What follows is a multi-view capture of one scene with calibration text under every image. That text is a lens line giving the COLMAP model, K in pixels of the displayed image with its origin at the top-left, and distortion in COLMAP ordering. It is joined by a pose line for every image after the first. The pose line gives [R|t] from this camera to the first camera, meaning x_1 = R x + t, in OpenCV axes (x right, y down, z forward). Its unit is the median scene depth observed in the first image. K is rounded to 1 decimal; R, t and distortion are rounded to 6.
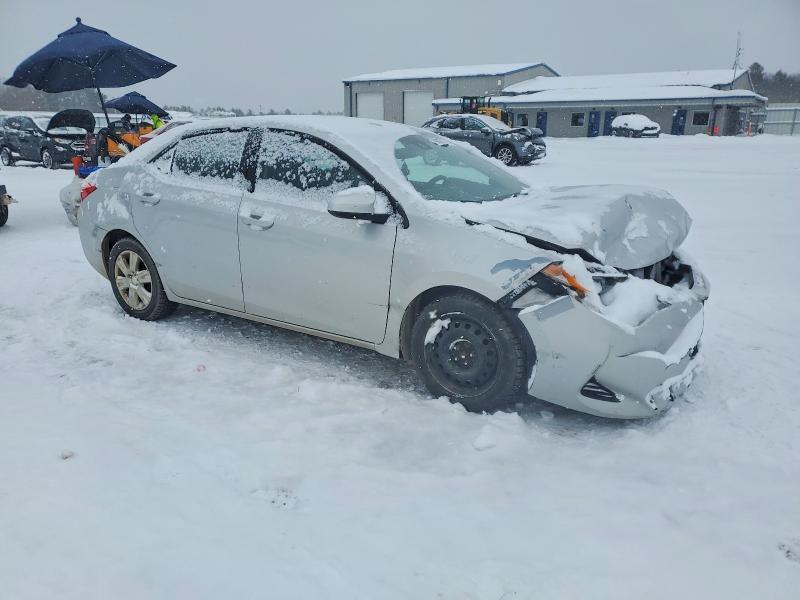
lens RADIAL K [[638.0, 0, 397.5], [0, 638.0, 303.3], [0, 0, 1]] dist [0.033027, -0.015337]
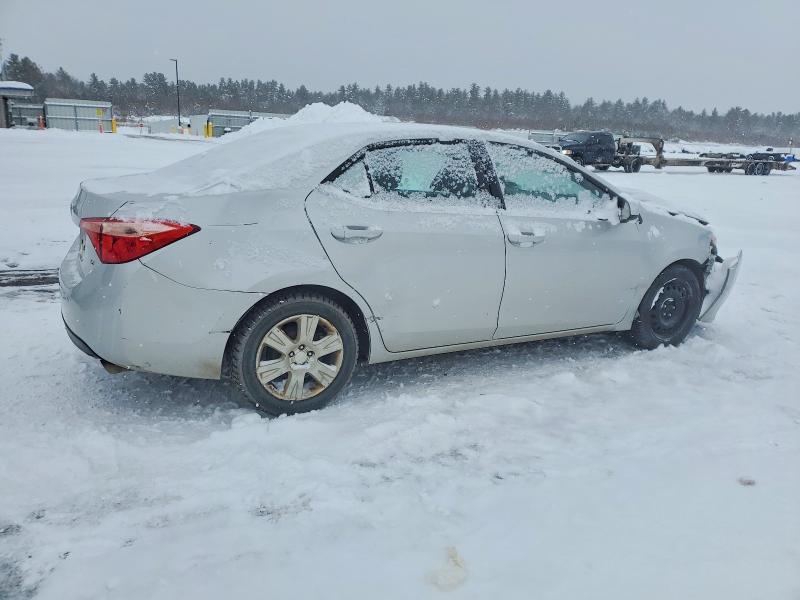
lens RADIAL K [[638.0, 0, 398.4], [0, 638.0, 296.7], [0, 0, 1]] dist [0.033027, -0.015337]
pose [[0.445716, -0.199991, 0.872548, -1.090348], [0.197302, 0.972702, 0.122161, -0.185259], [-0.873160, 0.117706, 0.473007, 0.673808]]
